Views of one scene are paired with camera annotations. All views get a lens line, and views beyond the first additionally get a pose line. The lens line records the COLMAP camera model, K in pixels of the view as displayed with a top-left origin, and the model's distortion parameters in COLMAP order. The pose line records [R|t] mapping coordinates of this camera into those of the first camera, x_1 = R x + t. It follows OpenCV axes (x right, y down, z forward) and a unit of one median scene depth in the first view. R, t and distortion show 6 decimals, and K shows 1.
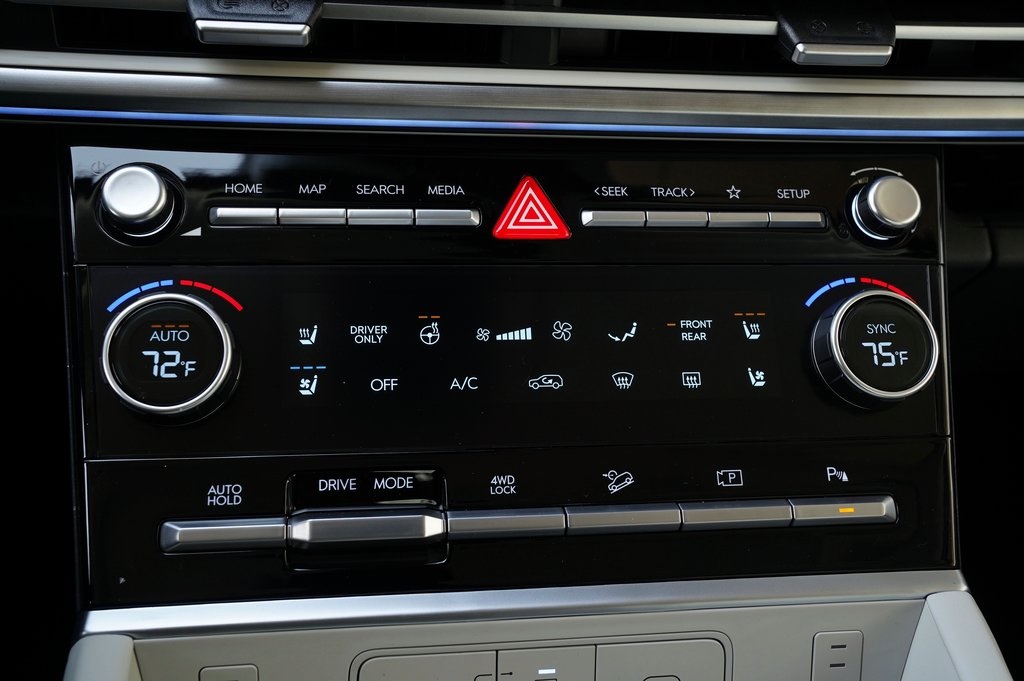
lens RADIAL K [[1025.3, 0, 534.9], [0, 1025.3, 335.0], [0, 0, 1]] dist [0.002629, 0.000000]
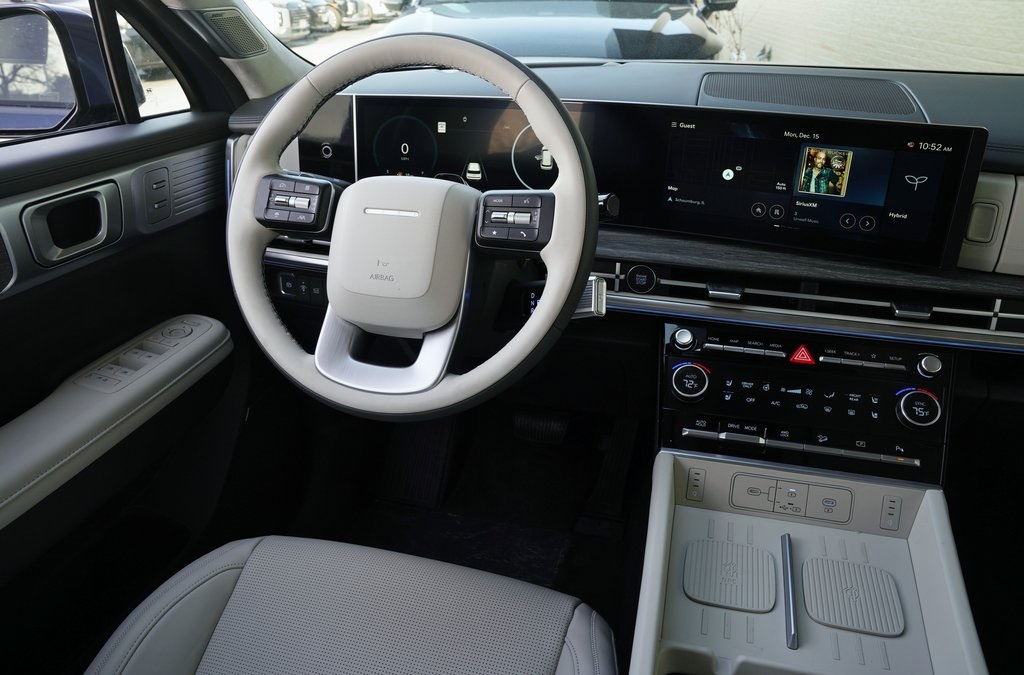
lens RADIAL K [[718.4, 0, 533.4], [0, 718.4, 334.4], [0, 0, 1]] dist [-0.064953, 0.023491]
pose [[0.920556, 0.087535, -0.380676, 0.063911], [-0.165145, 0.970400, -0.176215, 0.353033], [0.353982, 0.225082, 0.907763, -1.342532]]
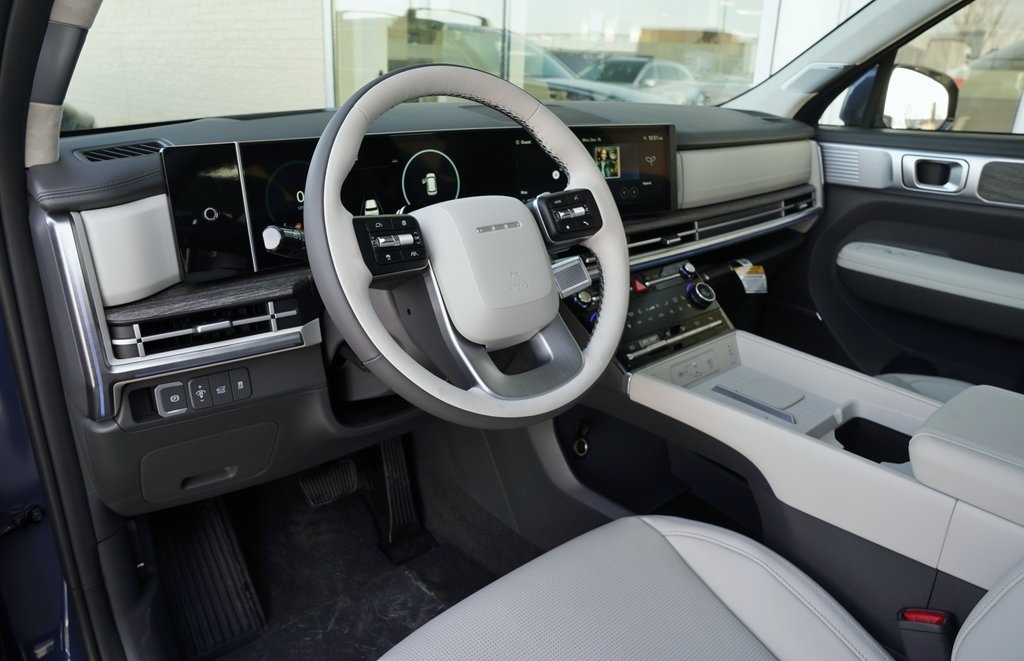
lens RADIAL K [[742.3, 0, 515.4], [0, 742.3, 323.0], [0, 0, 1]] dist [-0.010652, 0.001029]
pose [[0.814731, -0.251655, 0.522382, -2.315422], [0.372145, 0.917819, -0.138261, 0.299331], [-0.444658, 0.307047, 0.841428, -1.558820]]
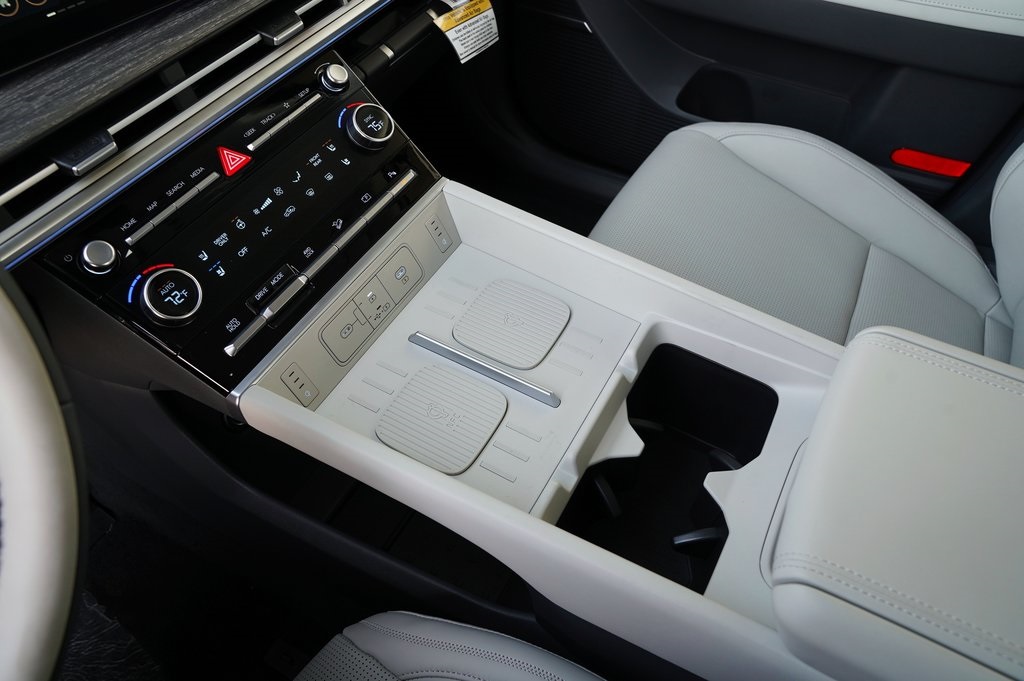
lens RADIAL K [[718.4, 0, 497.3], [0, 718.4, 311.5], [0, 0, 1]] dist [-0.064953, 0.023491]
pose [[0.595173, -0.659931, 0.458542, -0.617351], [0.546020, 0.750763, 0.371777, -0.133192], [-0.589603, 0.029101, 0.807169, -0.631211]]
